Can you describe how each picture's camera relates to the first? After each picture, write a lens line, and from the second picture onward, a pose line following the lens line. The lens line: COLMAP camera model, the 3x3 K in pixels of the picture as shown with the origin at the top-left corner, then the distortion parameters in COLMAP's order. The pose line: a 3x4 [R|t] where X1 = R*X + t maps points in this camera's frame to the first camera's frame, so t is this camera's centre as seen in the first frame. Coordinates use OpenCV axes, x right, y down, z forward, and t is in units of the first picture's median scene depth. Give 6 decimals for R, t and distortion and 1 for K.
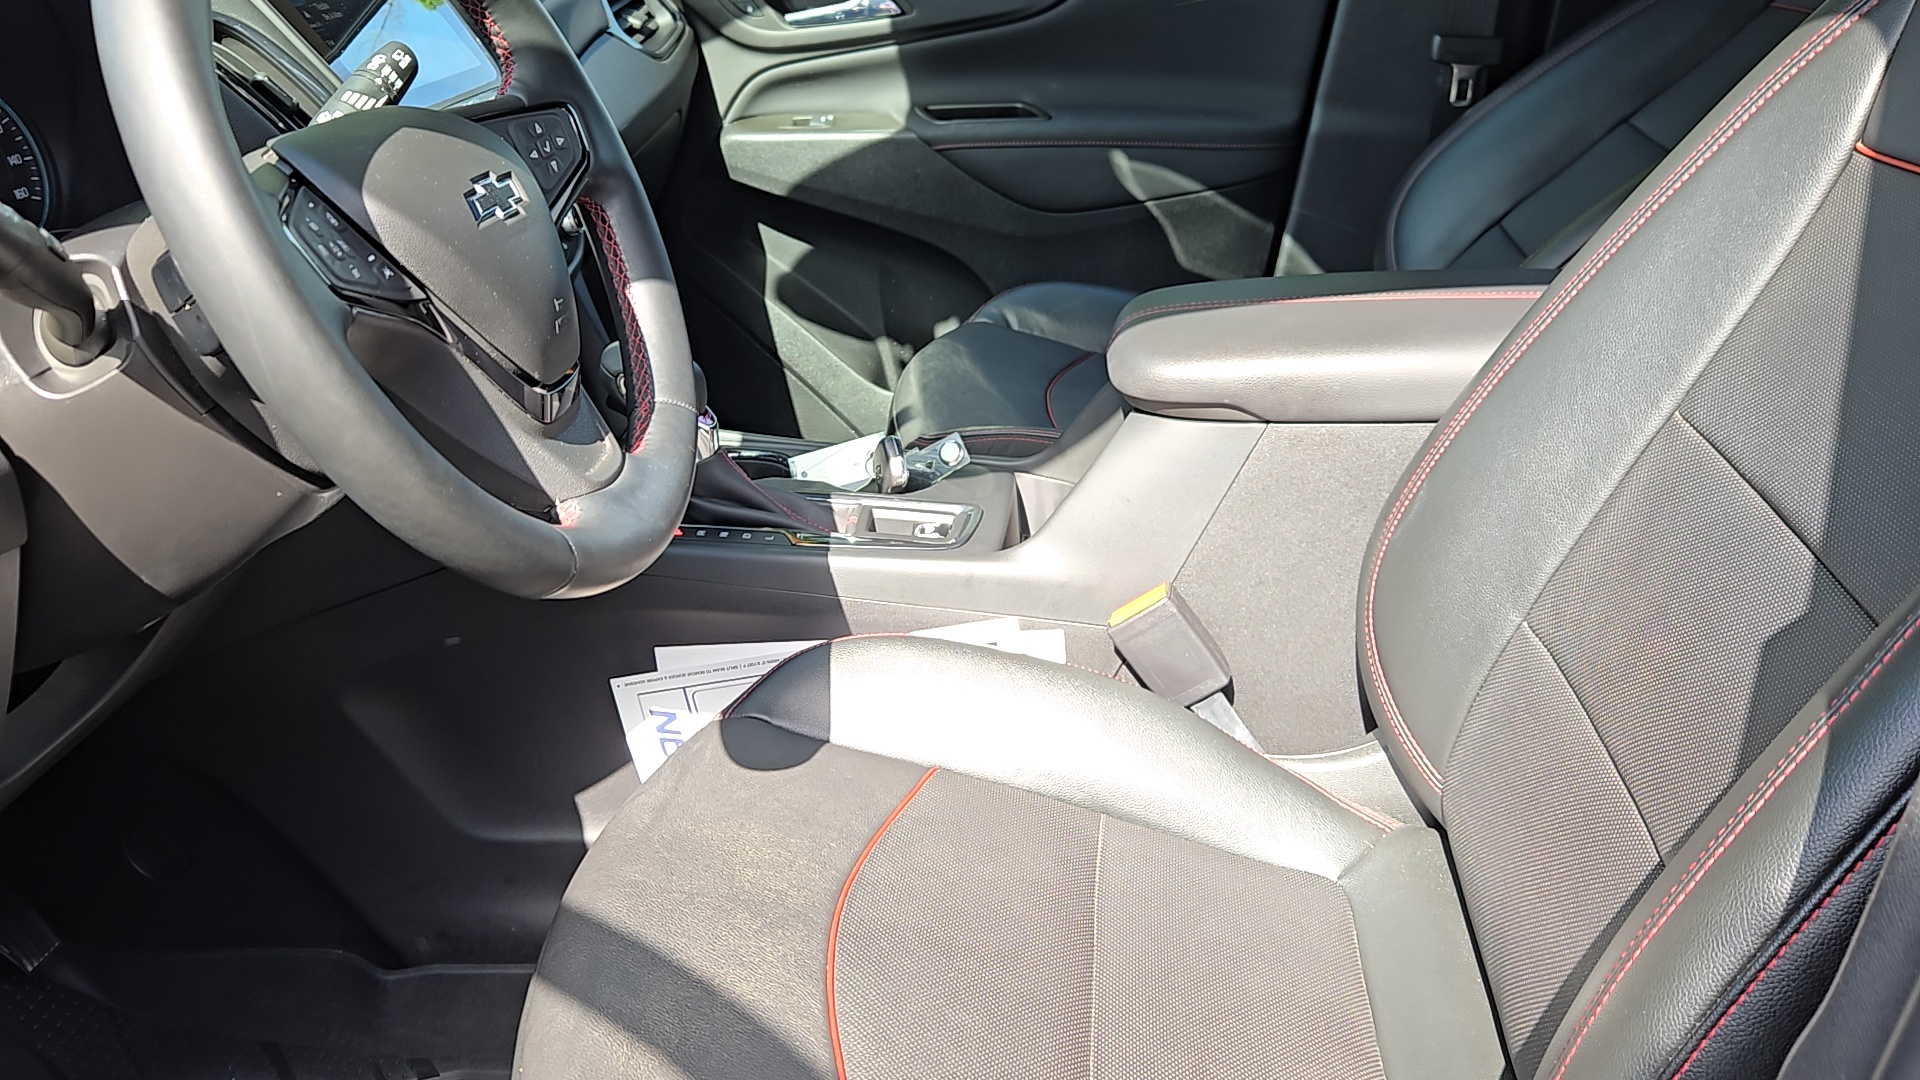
lens RADIAL K [[1648.7, 0, 955.9], [0, 1648.7, 539.4], [0, 0, 1]] dist [0.011392, 0.008823]
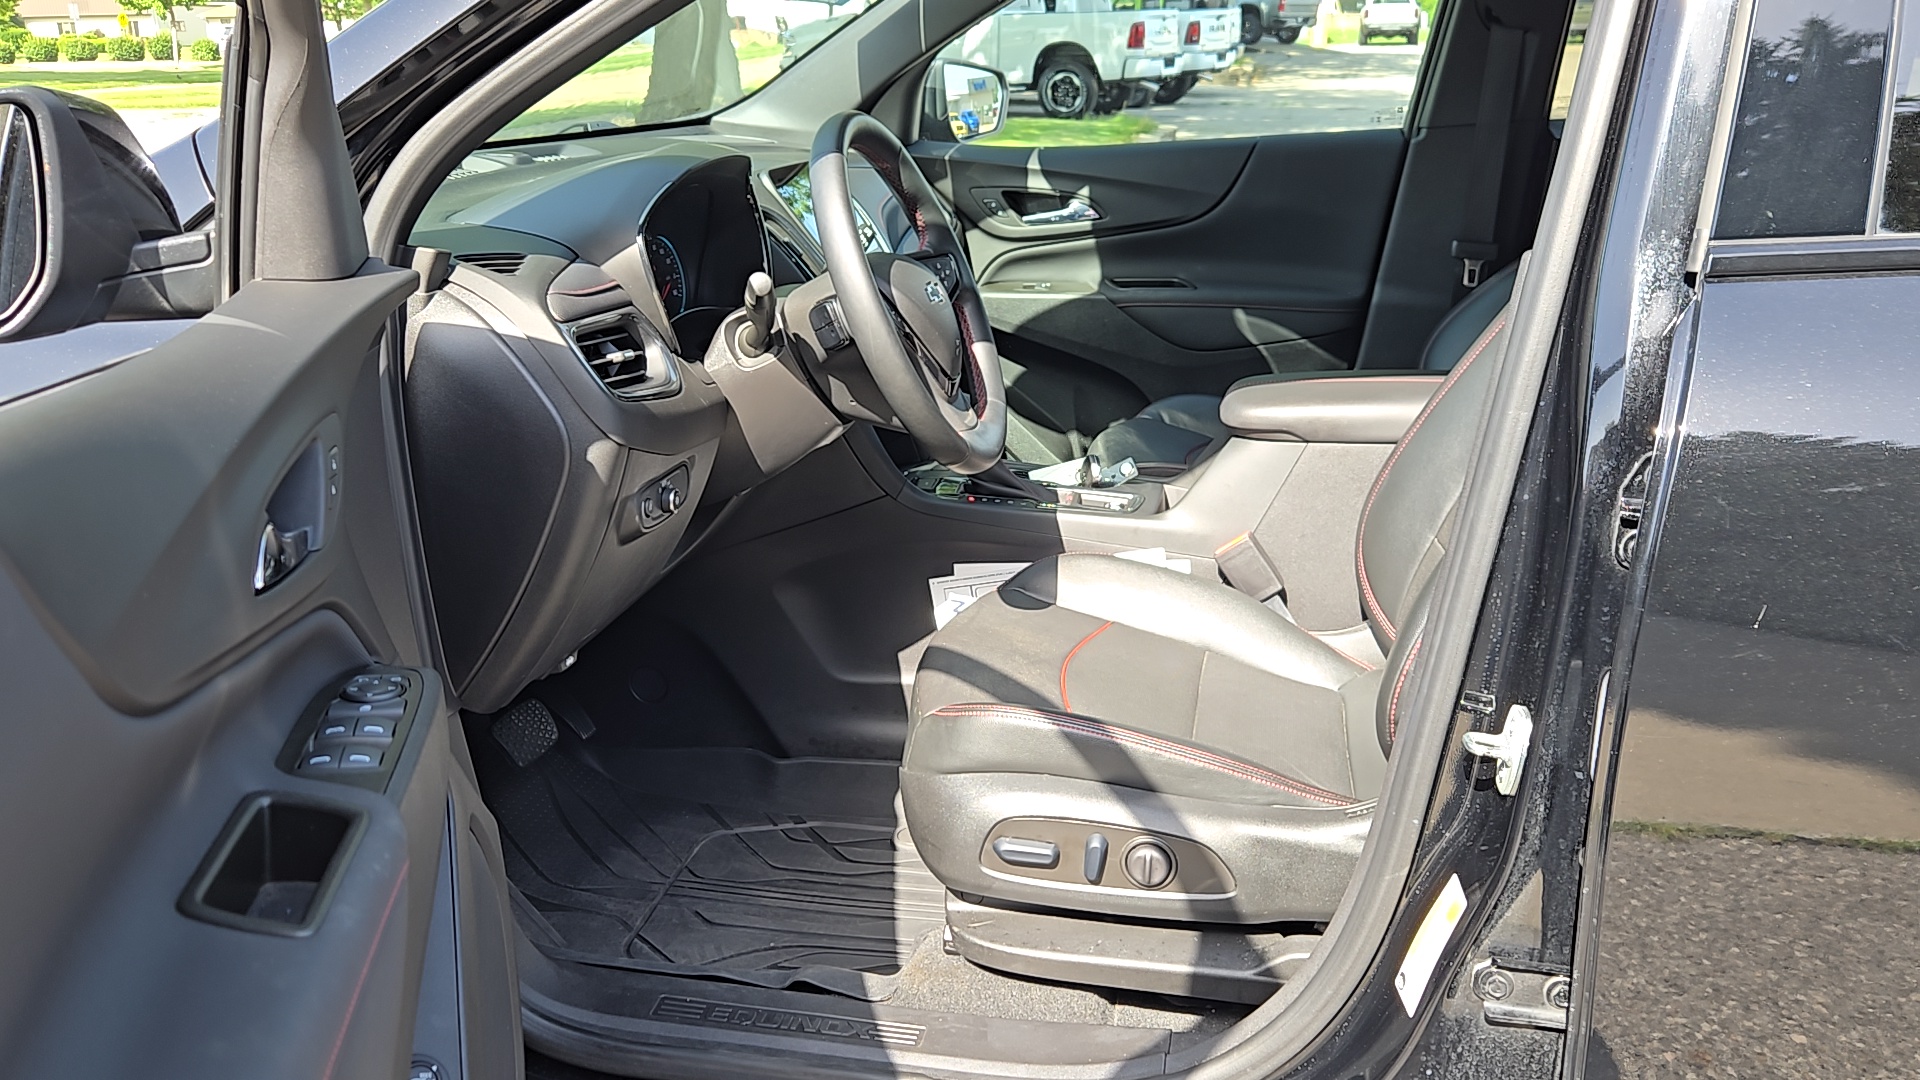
lens RADIAL K [[1648.7, 0, 955.9], [0, 1648.7, 539.4], [0, 0, 1]] dist [0.011392, 0.008823]
pose [[0.995071, 0.043204, -0.089257, -0.023517], [-0.053349, 0.991978, -0.114598, 0.222923], [0.083590, 0.118795, 0.989394, -0.682797]]
